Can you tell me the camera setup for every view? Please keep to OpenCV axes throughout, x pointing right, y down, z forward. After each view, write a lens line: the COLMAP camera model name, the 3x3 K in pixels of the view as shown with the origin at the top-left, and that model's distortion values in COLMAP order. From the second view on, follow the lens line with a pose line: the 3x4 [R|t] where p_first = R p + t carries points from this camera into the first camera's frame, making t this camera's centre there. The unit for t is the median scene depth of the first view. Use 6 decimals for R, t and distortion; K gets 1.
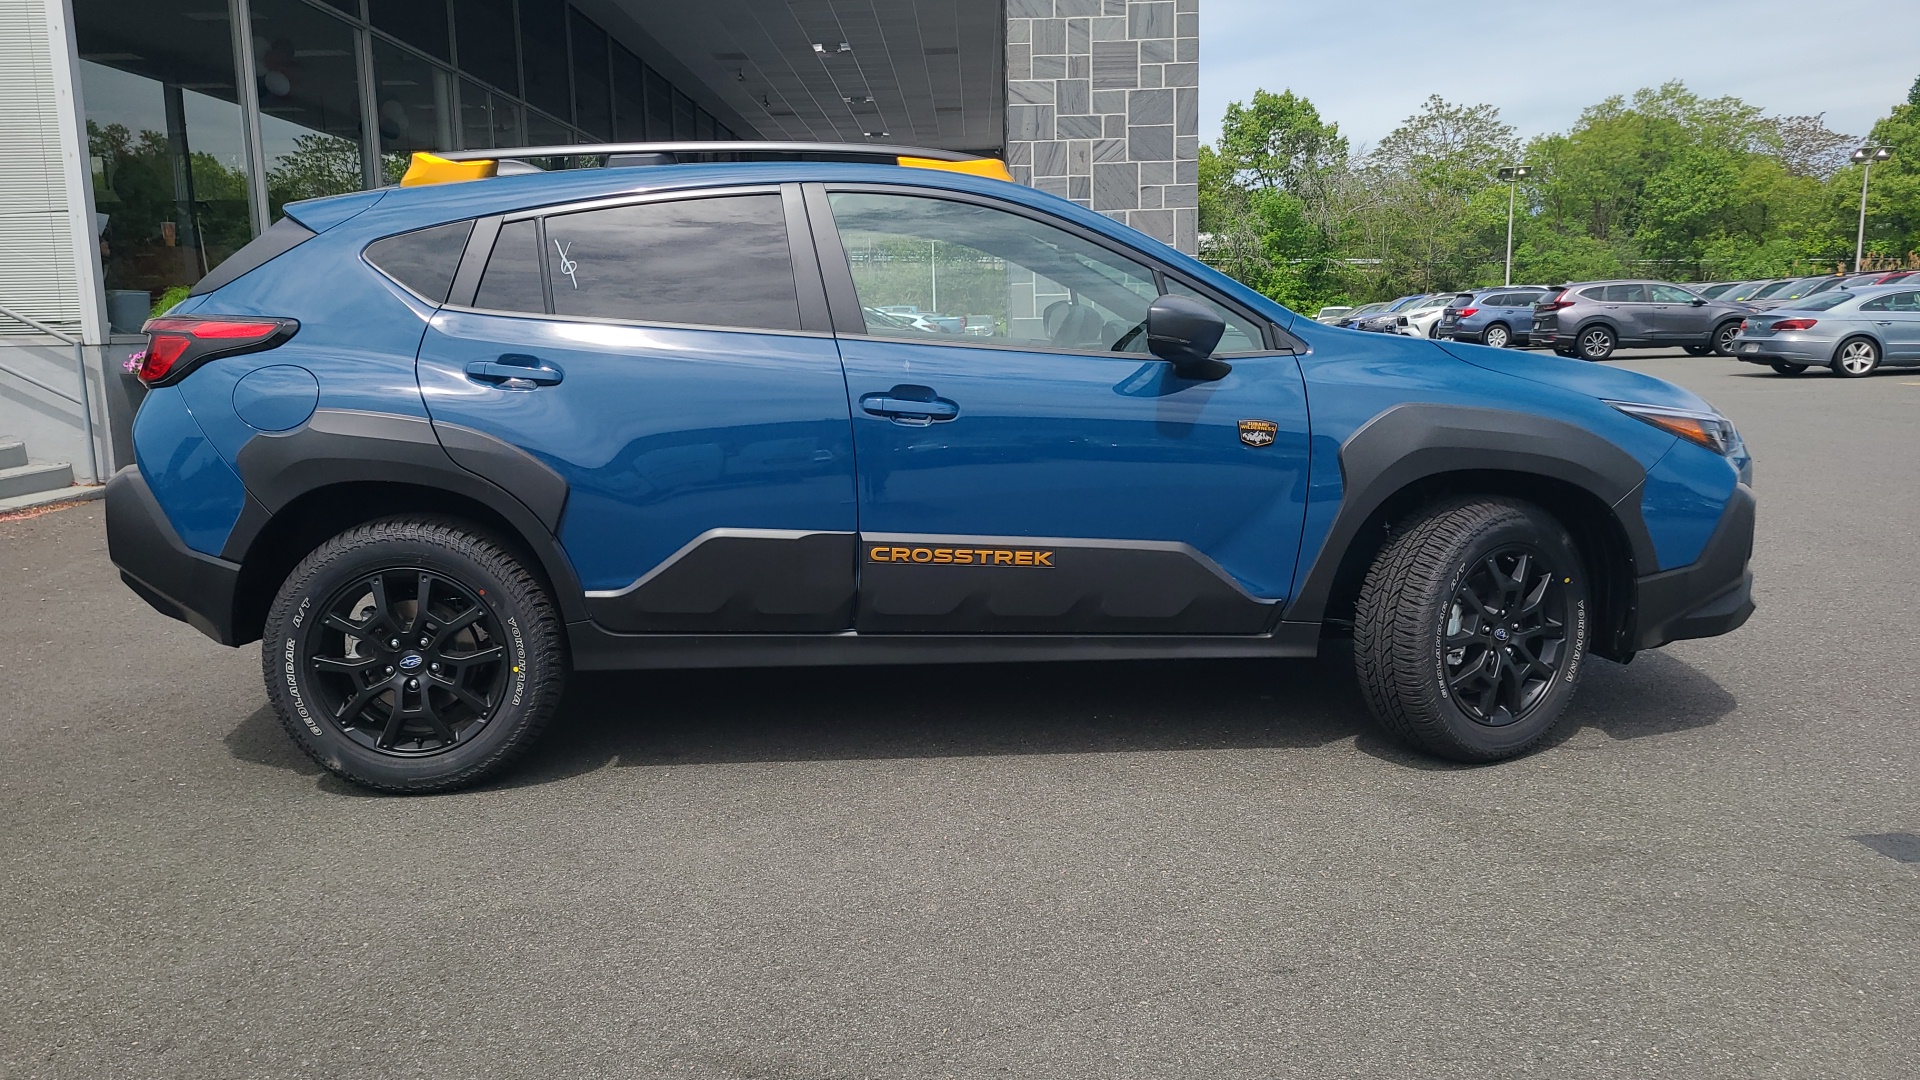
lens RADIAL K [[1440.9, 0, 952.7], [0, 1440.9, 550.2], [0, 0, 1]] dist [0.038297, -0.023338]
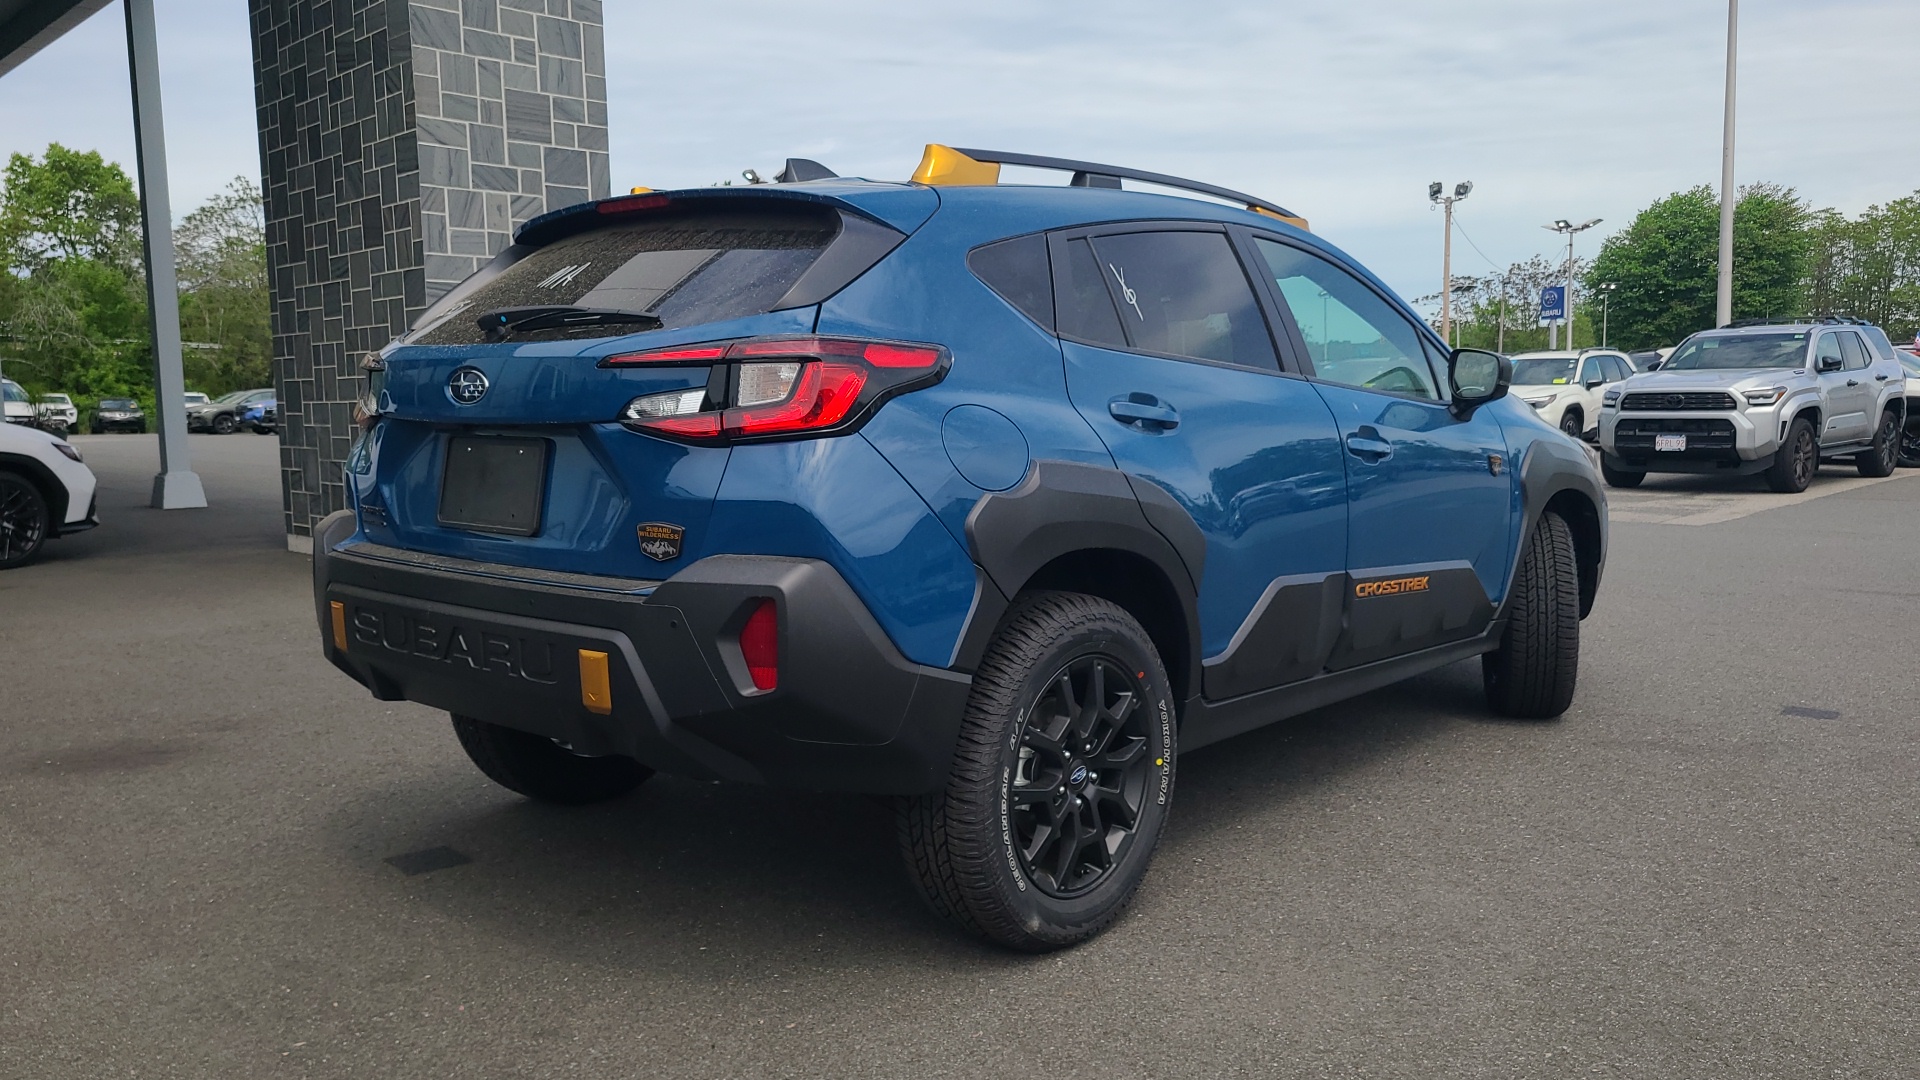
lens RADIAL K [[1440.9, 0, 952.4], [0, 1440.9, 550.0], [0, 0, 1]] dist [0.038297, -0.023338]
pose [[0.690115, -0.062751, 0.720974, -0.382735], [0.108389, 0.993959, -0.017239, -0.015326], [-0.715537, 0.090042, 0.692747, 0.189931]]
